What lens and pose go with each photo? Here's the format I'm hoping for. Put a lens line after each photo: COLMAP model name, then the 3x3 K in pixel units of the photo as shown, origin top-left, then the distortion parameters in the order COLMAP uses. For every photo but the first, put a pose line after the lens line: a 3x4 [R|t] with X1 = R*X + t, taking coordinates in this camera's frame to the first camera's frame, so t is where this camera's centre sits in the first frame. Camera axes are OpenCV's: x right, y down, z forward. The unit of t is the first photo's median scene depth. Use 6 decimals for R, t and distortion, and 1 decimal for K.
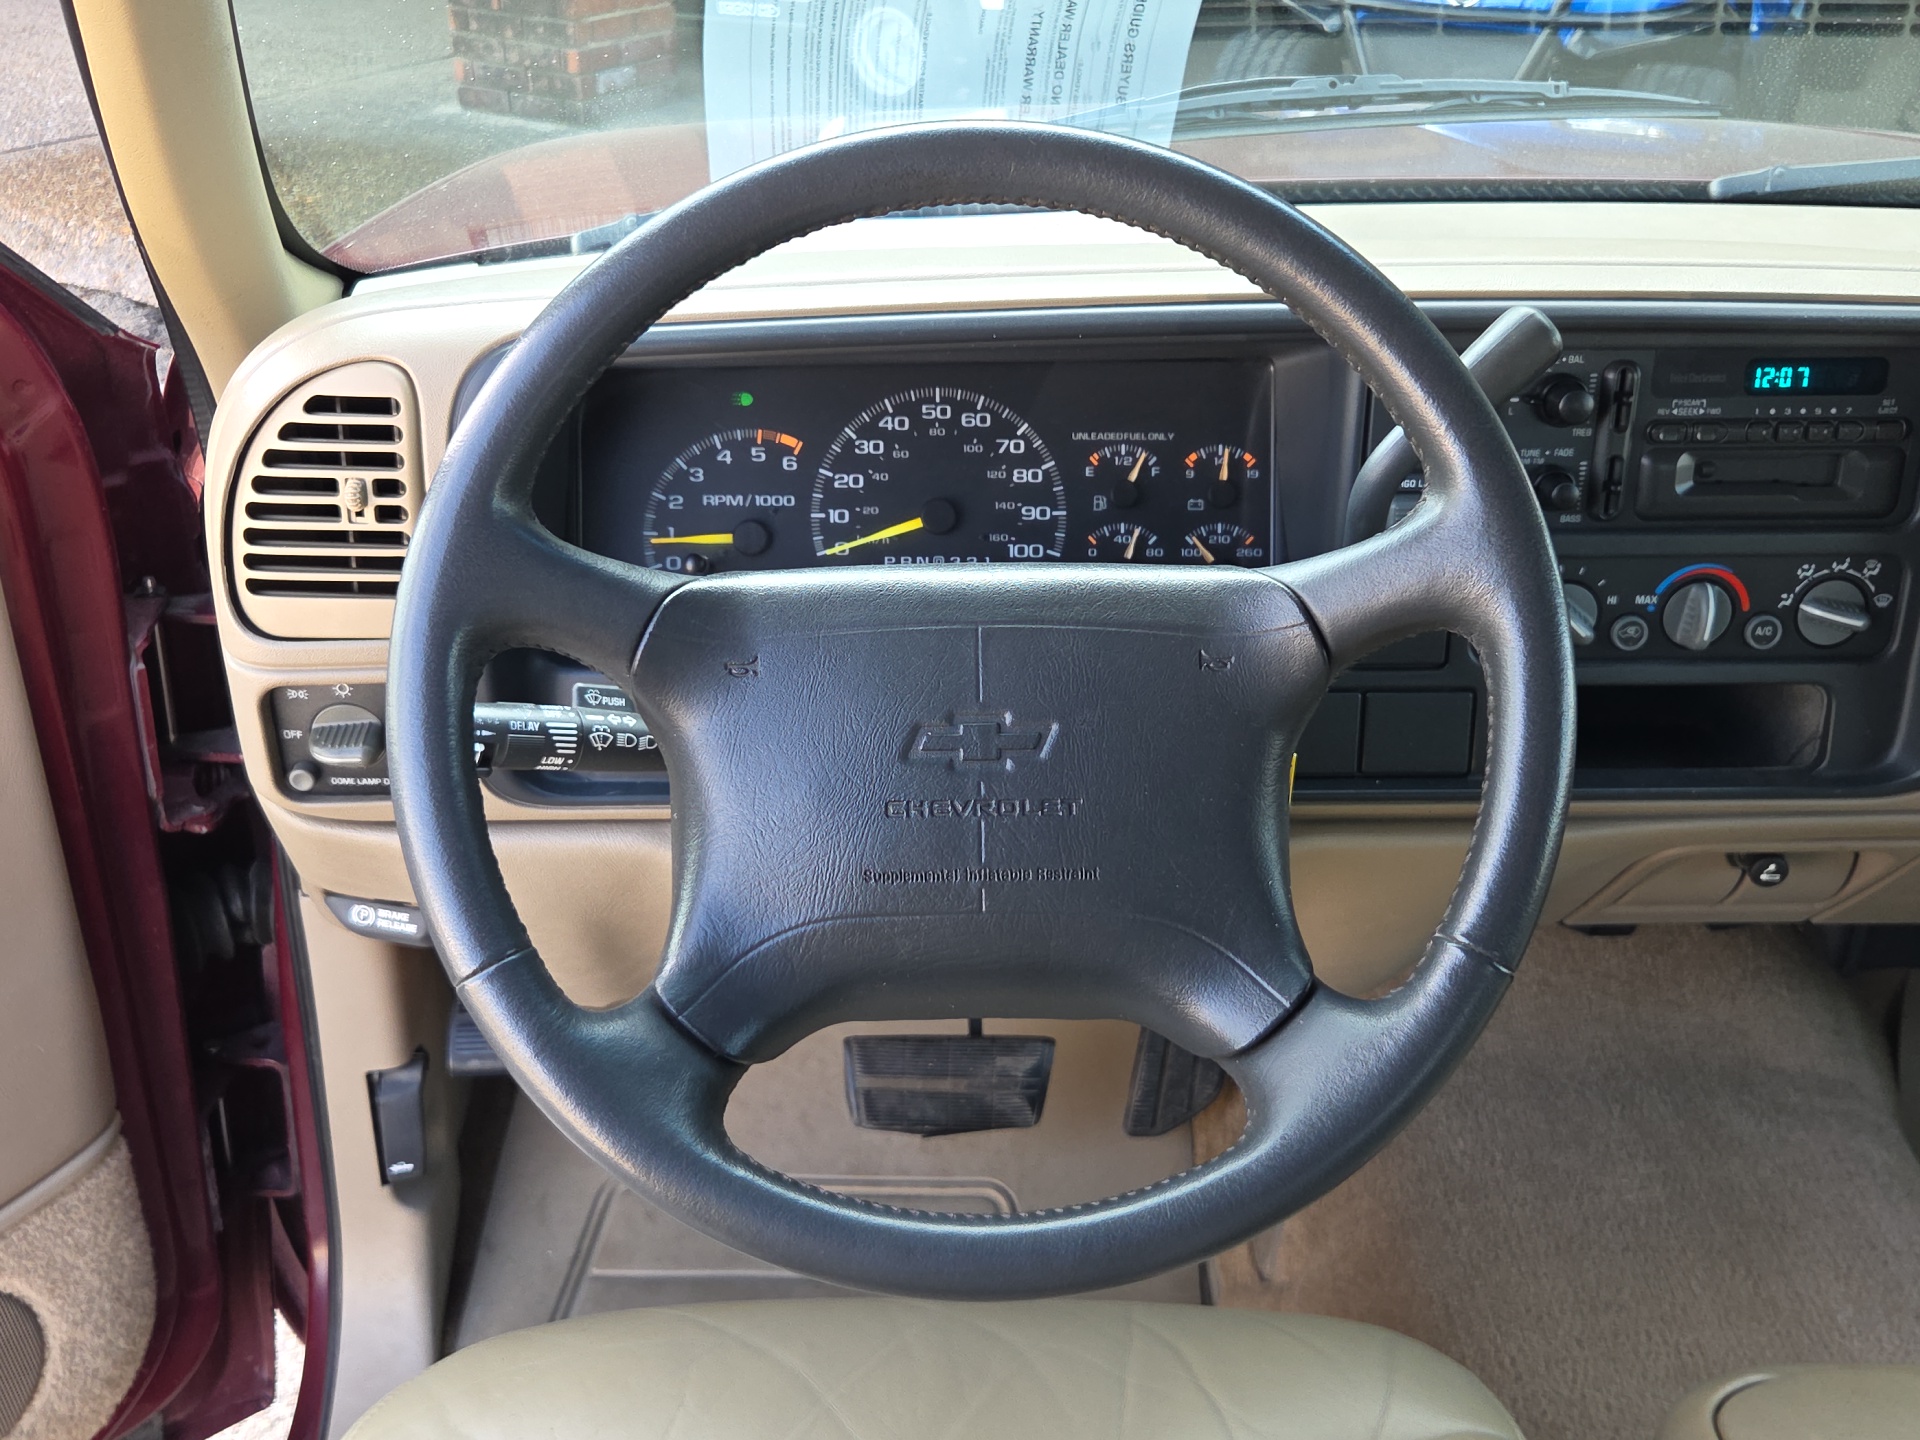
lens RADIAL K [[1899.7, 0, 964.9], [0, 1899.7, 711.7], [0, 0, 1]] dist [0.050090, 0.000000]
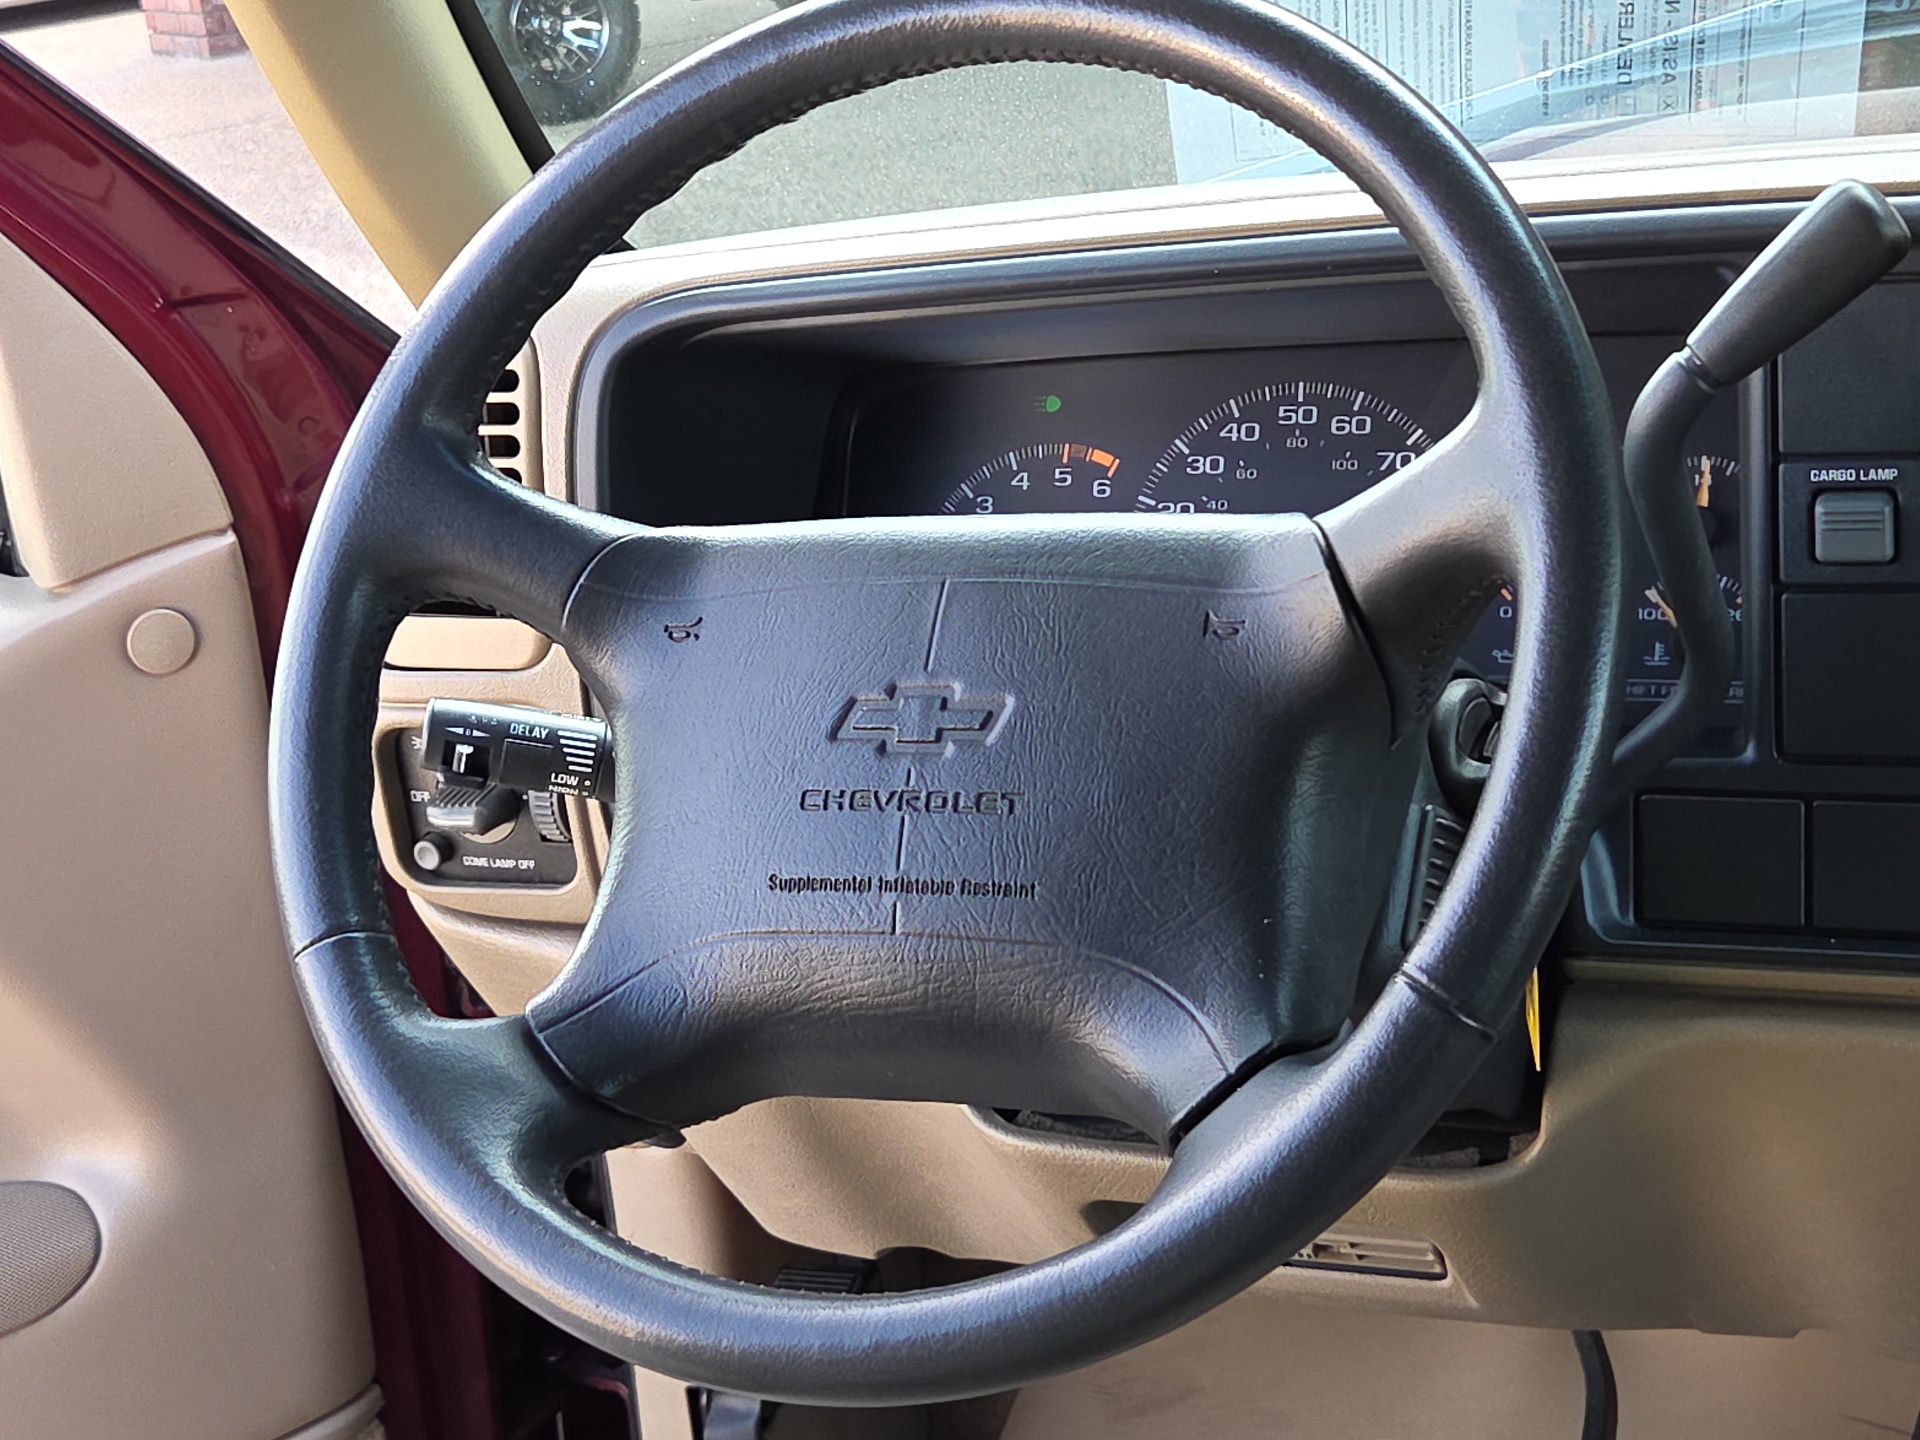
lens RADIAL K [[3368.0, 0, 963.3], [0, 3368.0, 682.4], [0, 0, 1]] dist [0.100399, 0.000000]
pose [[0.894588, 0.013434, -0.446689, 0.438445], [-0.089498, 0.984684, -0.149624, 0.140744], [0.437838, 0.173830, 0.882089, -0.150013]]
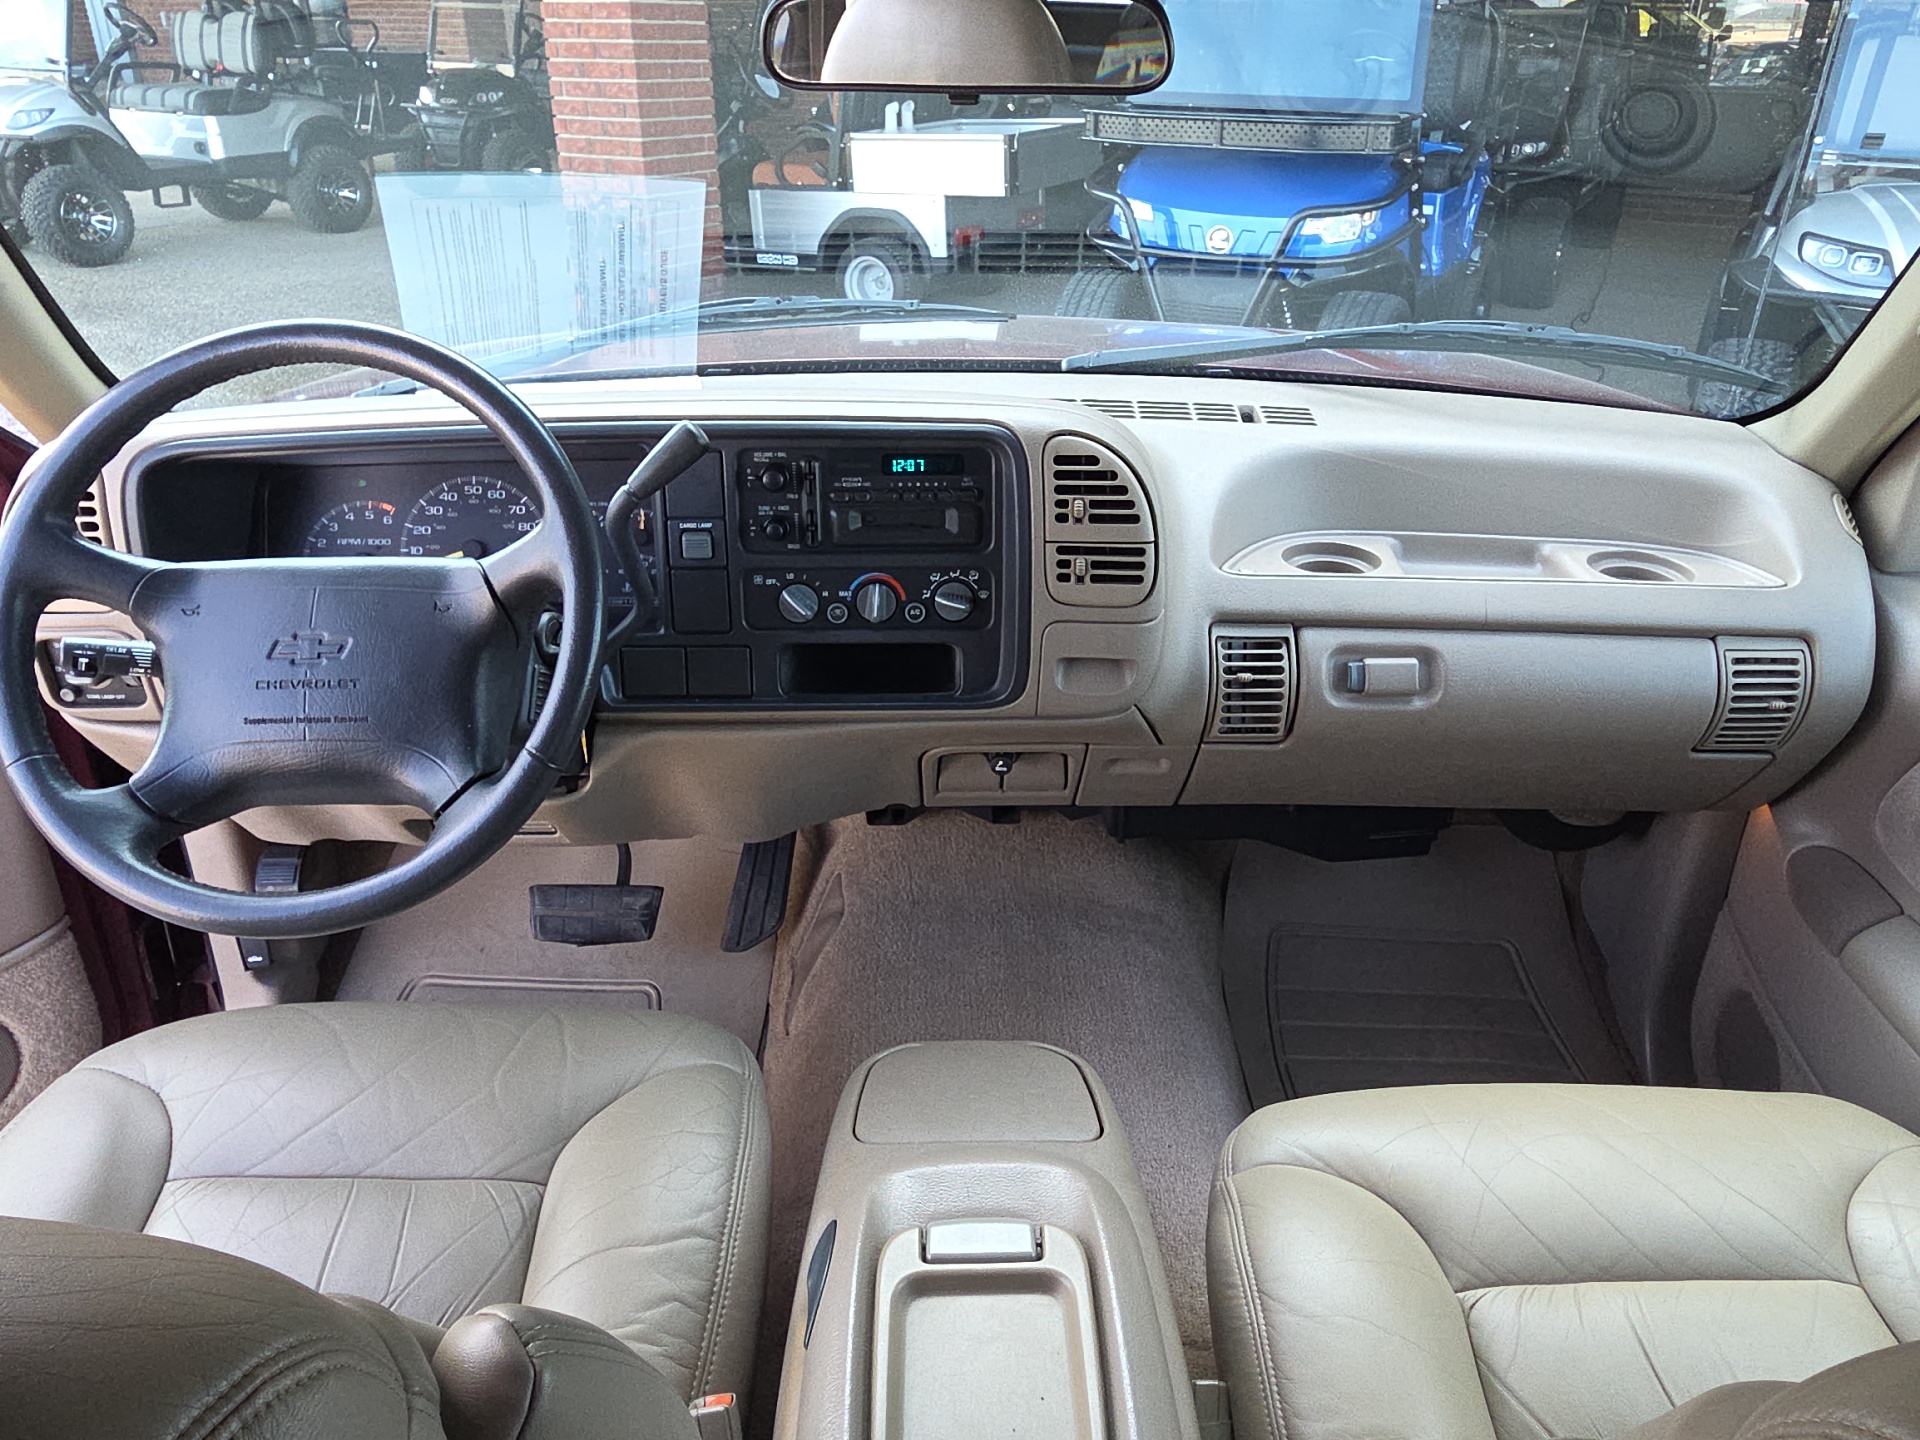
lens RADIAL K [[1366.4, 0, 974.9], [0, 1366.4, 714.1], [0, 0, 1]] dist [-0.008490, 0.017939]
pose [[0.999589, -0.000219, -0.028659, 0.474351], [-0.000583, 0.999608, -0.027984, 0.079278], [0.028654, 0.027989, 0.999197, -0.214229]]
